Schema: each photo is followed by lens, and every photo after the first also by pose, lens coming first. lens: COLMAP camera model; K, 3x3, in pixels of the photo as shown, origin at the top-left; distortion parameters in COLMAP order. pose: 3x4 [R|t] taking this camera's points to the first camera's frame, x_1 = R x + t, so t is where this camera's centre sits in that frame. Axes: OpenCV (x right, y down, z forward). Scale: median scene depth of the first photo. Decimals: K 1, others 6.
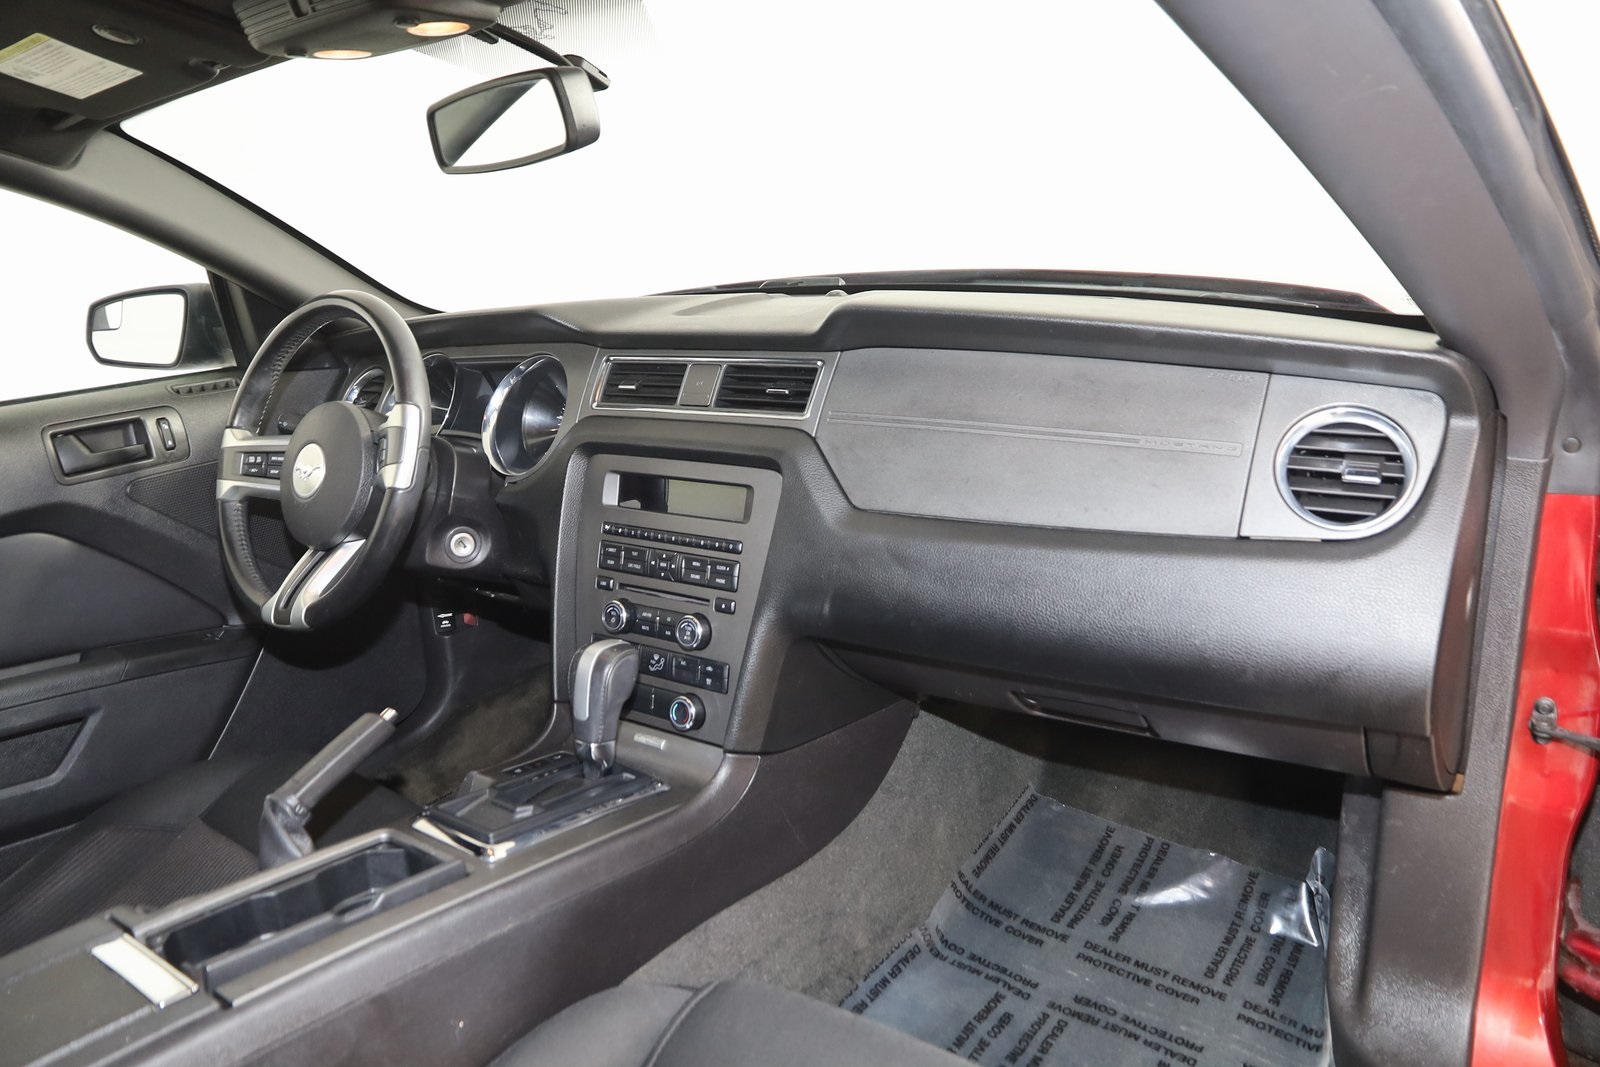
lens RADIAL K [[1092.5, 0, 799.3], [0, 1092.5, 519.8], [0, 0, 1]] dist [-0.118892, 0.076284]
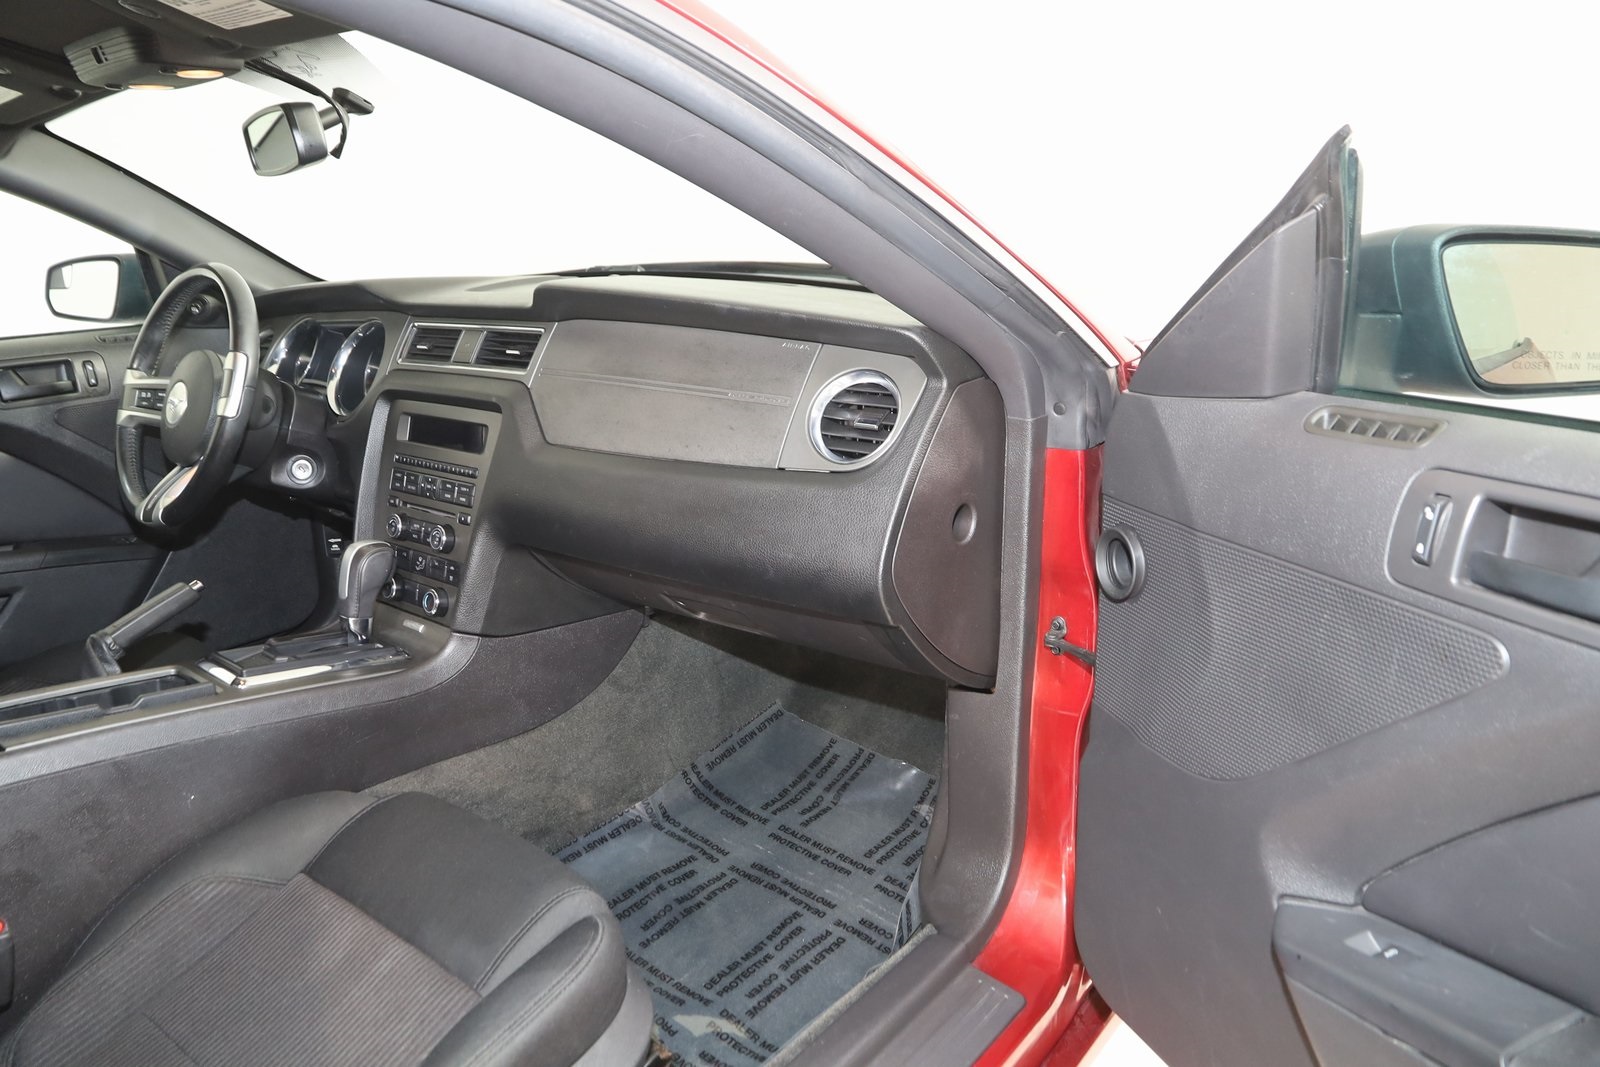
lens RADIAL K [[1092.5, 0, 799.3], [0, 1092.5, 519.8], [0, 0, 1]] dist [-0.118892, 0.076284]
pose [[0.997433, 0.049773, -0.051473, 0.359773], [-0.049474, 0.998750, 0.007073, 0.047980], [0.051760, -0.004509, 0.998649, -0.223557]]
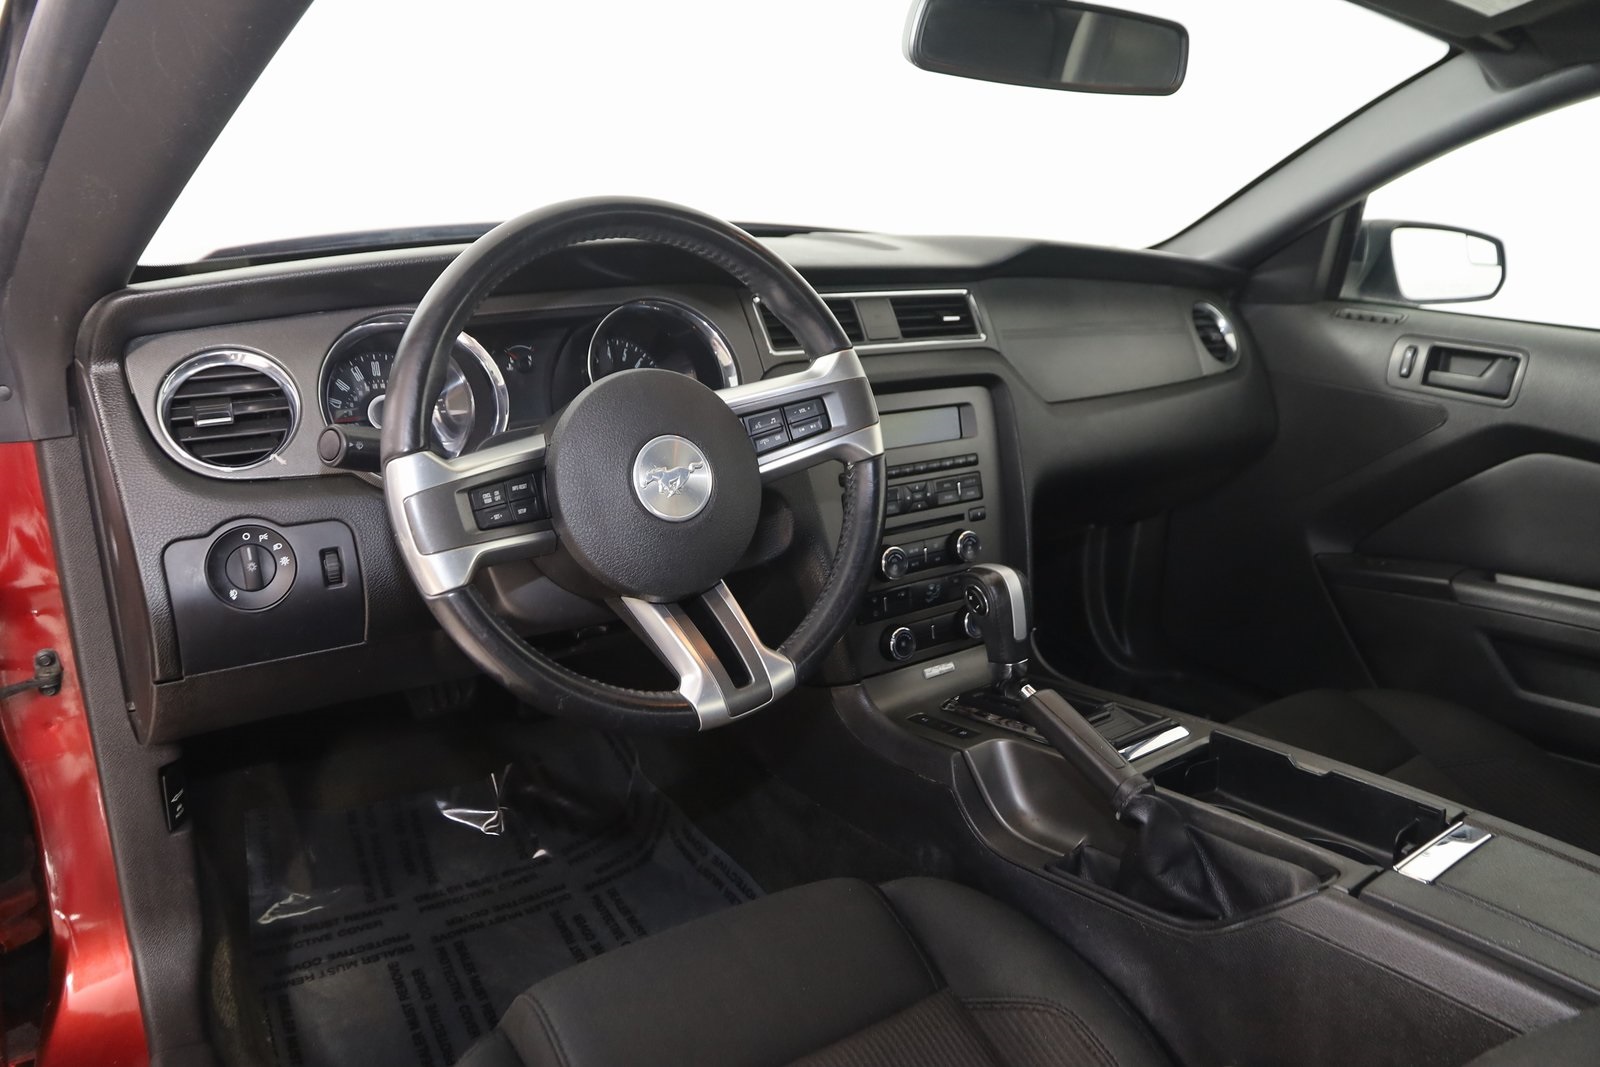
lens RADIAL K [[1092.5, 0, 799.3], [0, 1092.5, 519.8], [0, 0, 1]] dist [-0.118892, 0.076284]
pose [[0.318964, -0.204920, 0.925348, -1.061391], [0.199188, 0.969034, 0.145935, -0.103574], [-0.926599, 0.137770, 0.349905, 0.726426]]
